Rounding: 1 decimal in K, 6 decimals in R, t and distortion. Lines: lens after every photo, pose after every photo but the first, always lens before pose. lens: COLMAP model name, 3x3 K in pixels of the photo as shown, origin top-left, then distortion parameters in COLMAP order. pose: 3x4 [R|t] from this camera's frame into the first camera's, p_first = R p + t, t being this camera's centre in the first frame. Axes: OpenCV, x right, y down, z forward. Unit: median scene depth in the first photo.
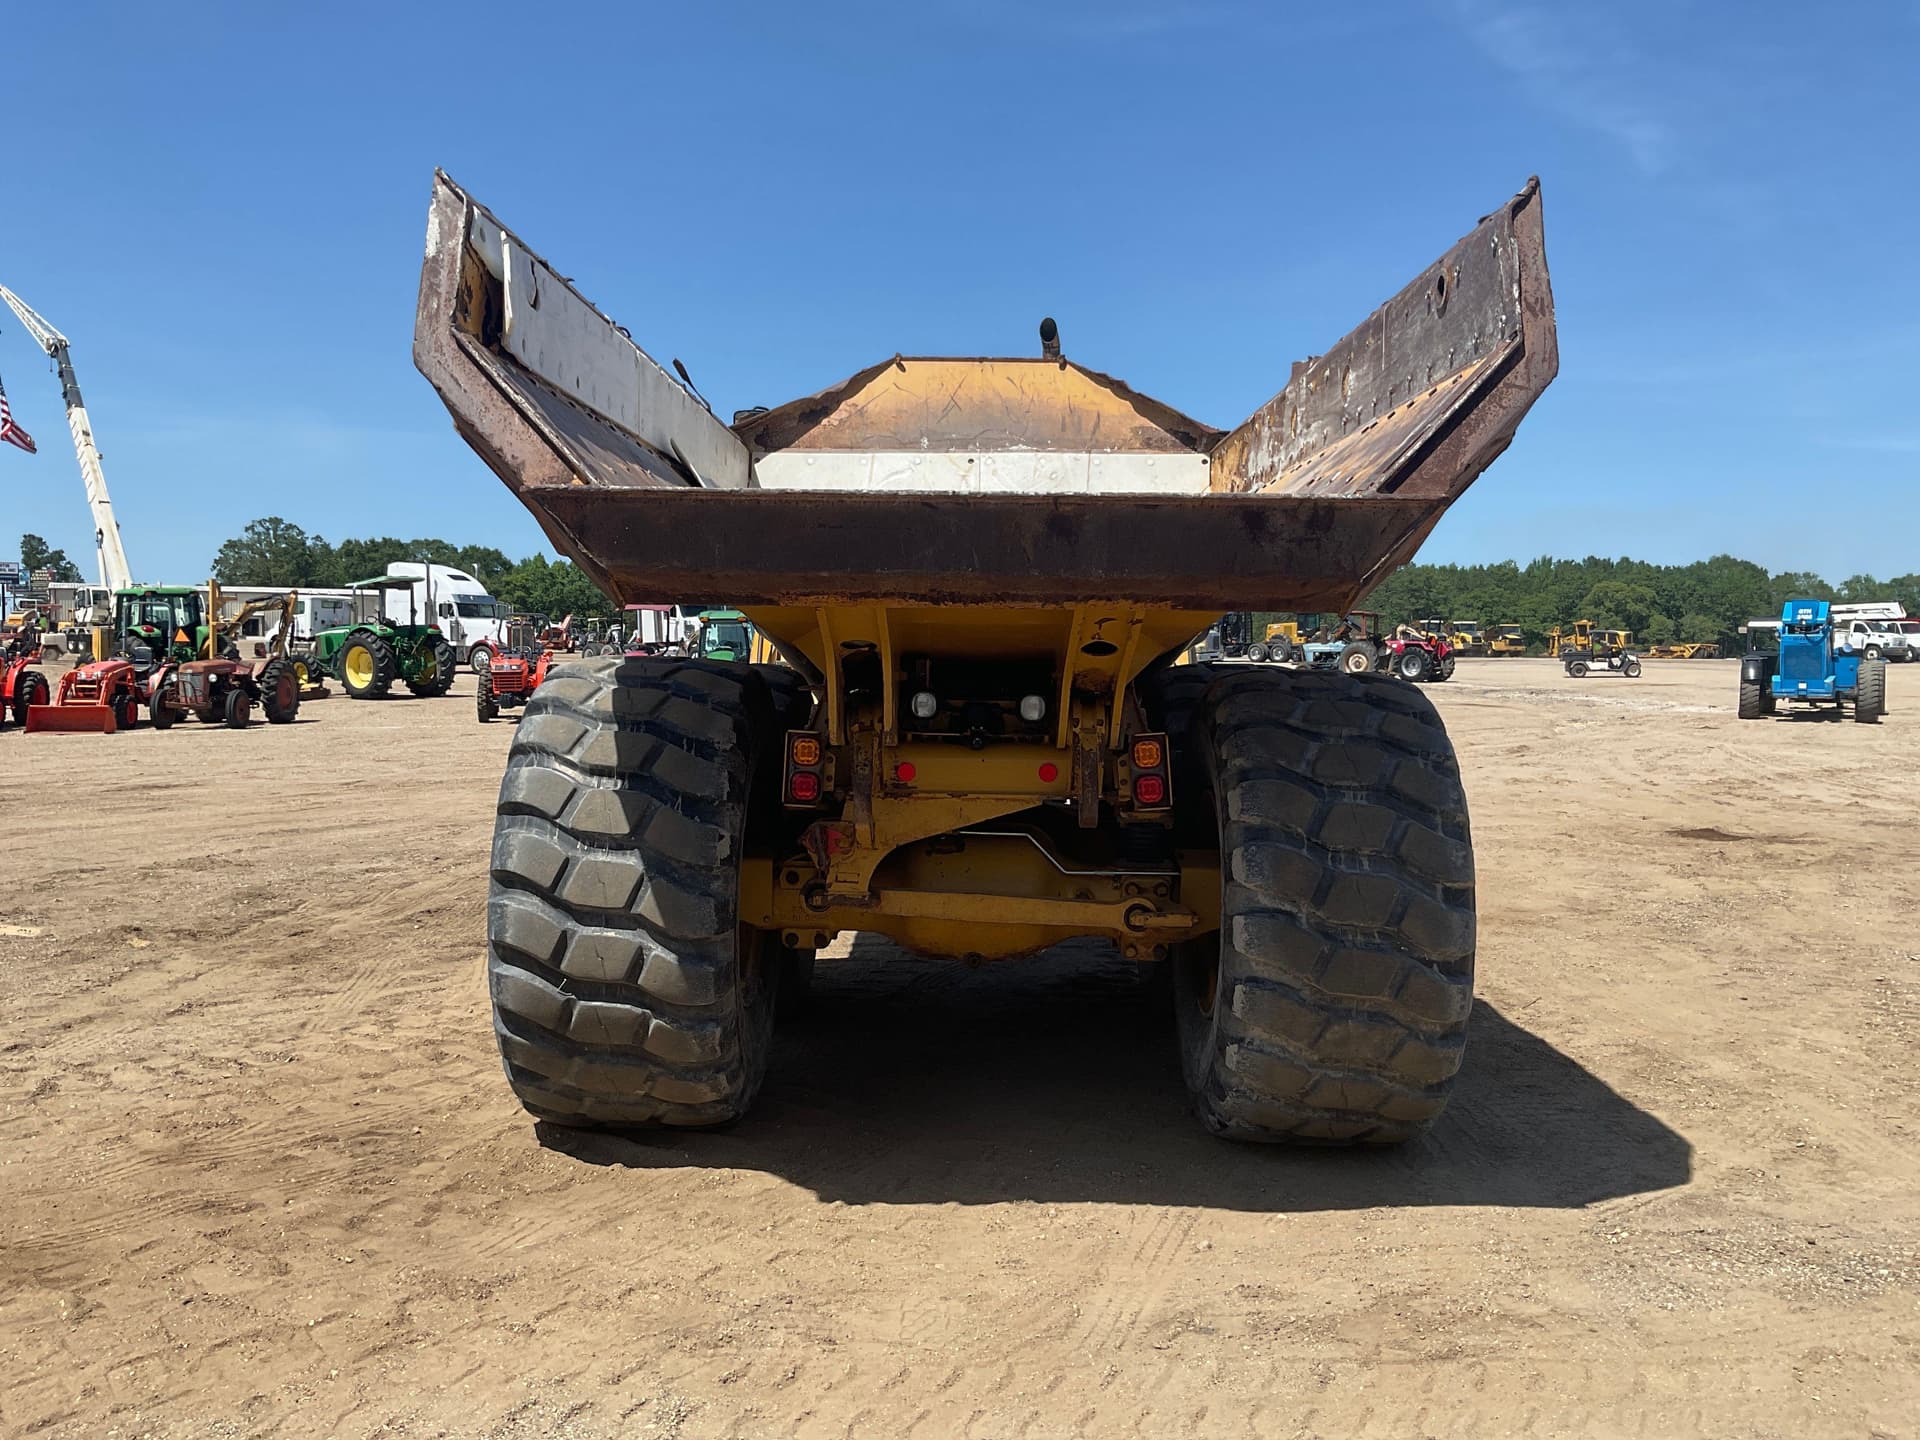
lens RADIAL K [[1697.8, 0, 954.6], [0, 1697.8, 729.1], [0, 0, 1]] dist [0.092137, -0.198203]
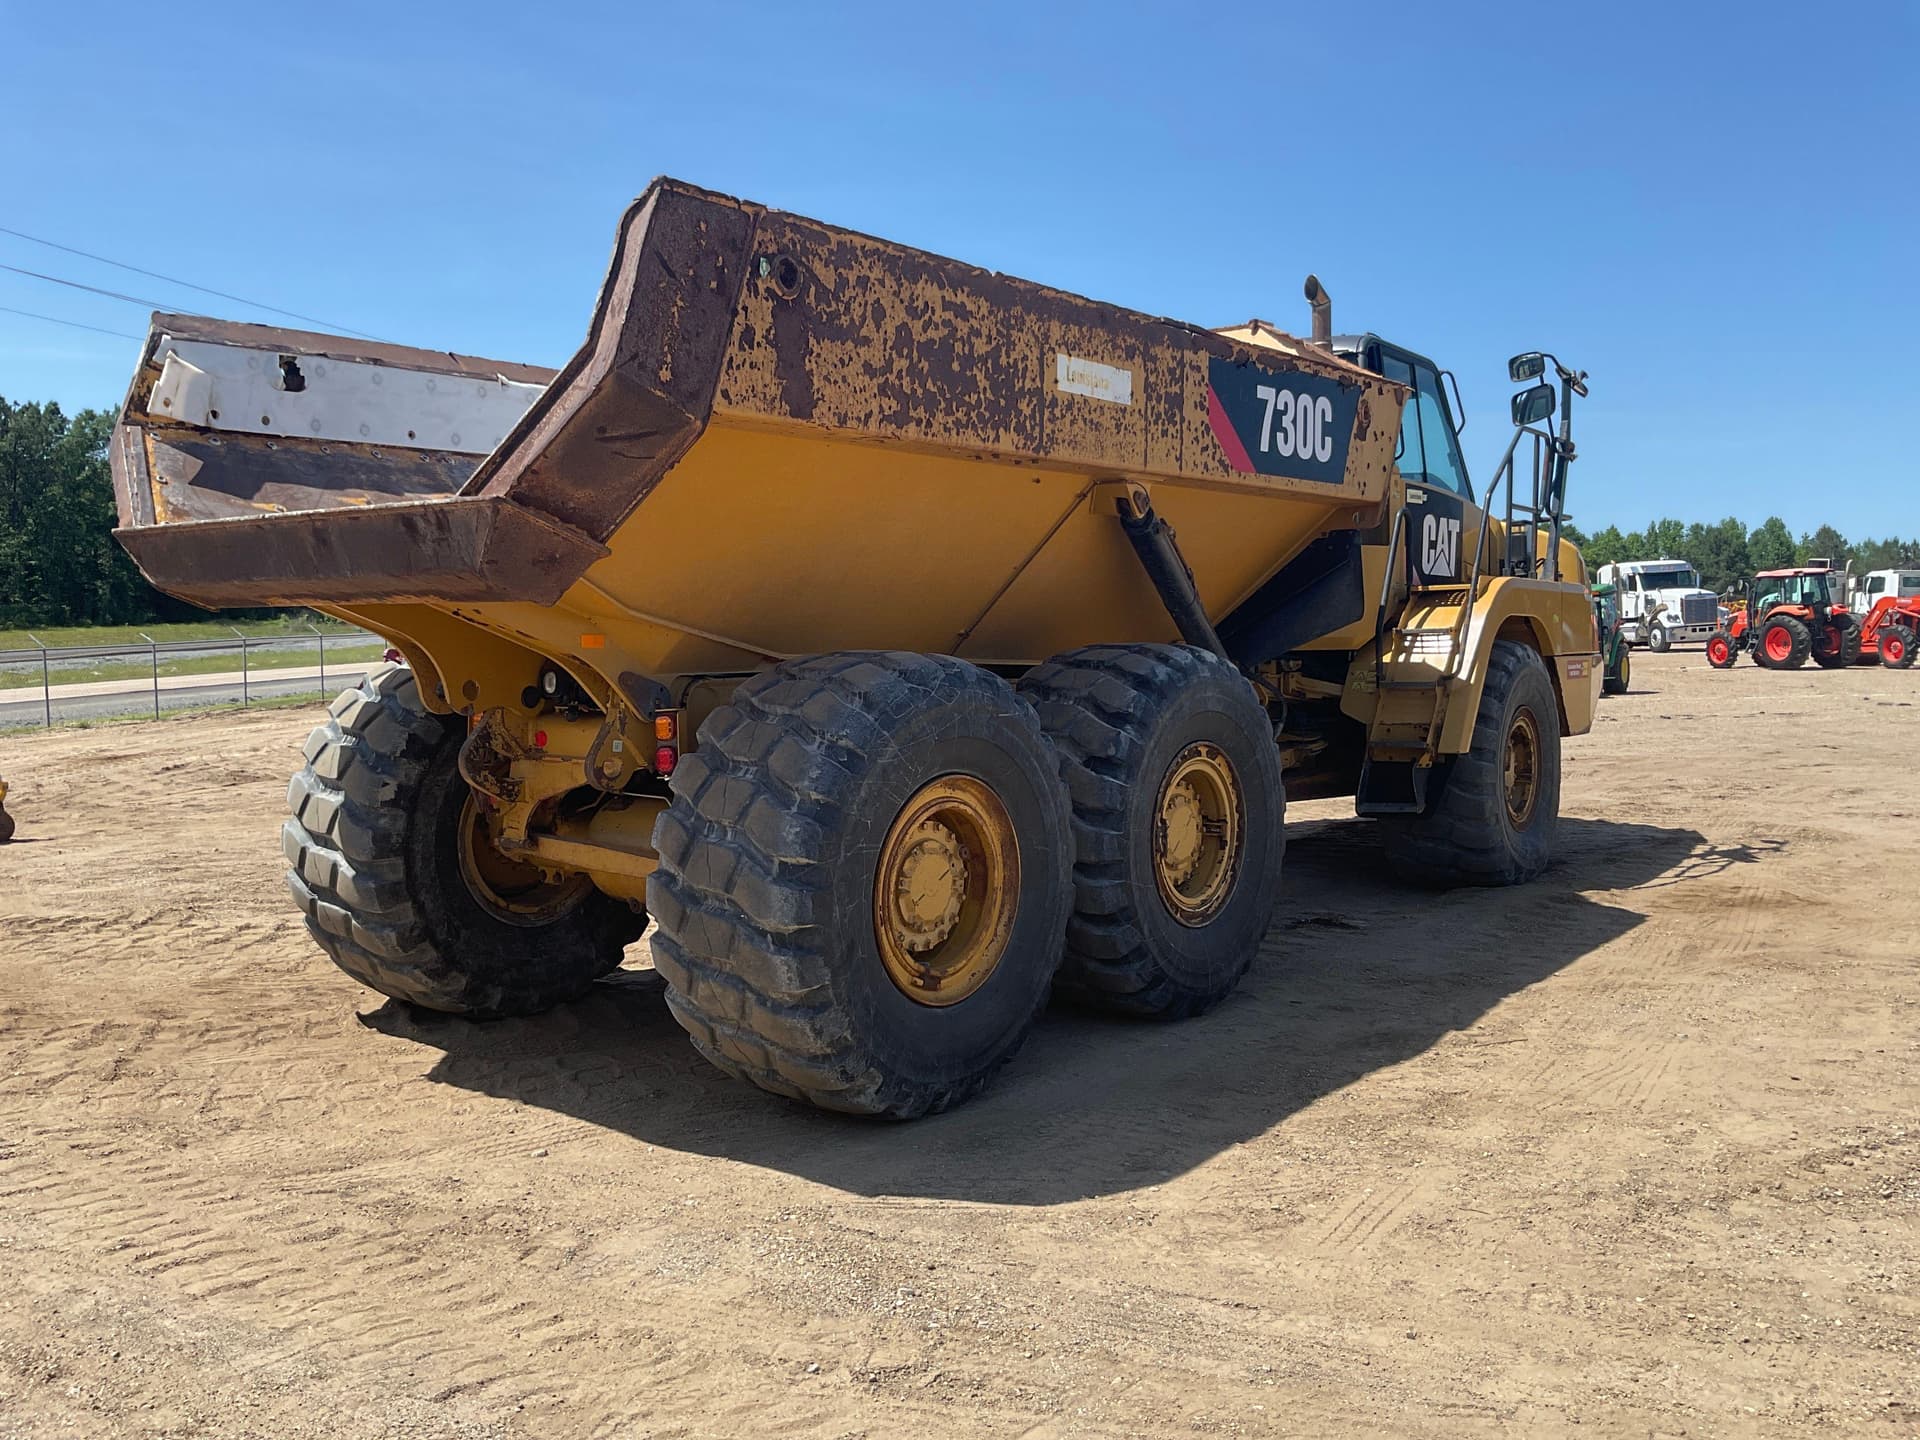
lens RADIAL K [[1697.8, 0, 953.4], [0, 1697.8, 734.7], [0, 0, 1]] dist [0.092137, -0.198203]
pose [[0.772900, 0.023671, -0.634086, 1.008288], [-0.014001, 0.999697, 0.020254, -0.006334], [0.634373, -0.006777, 0.772997, 0.270297]]
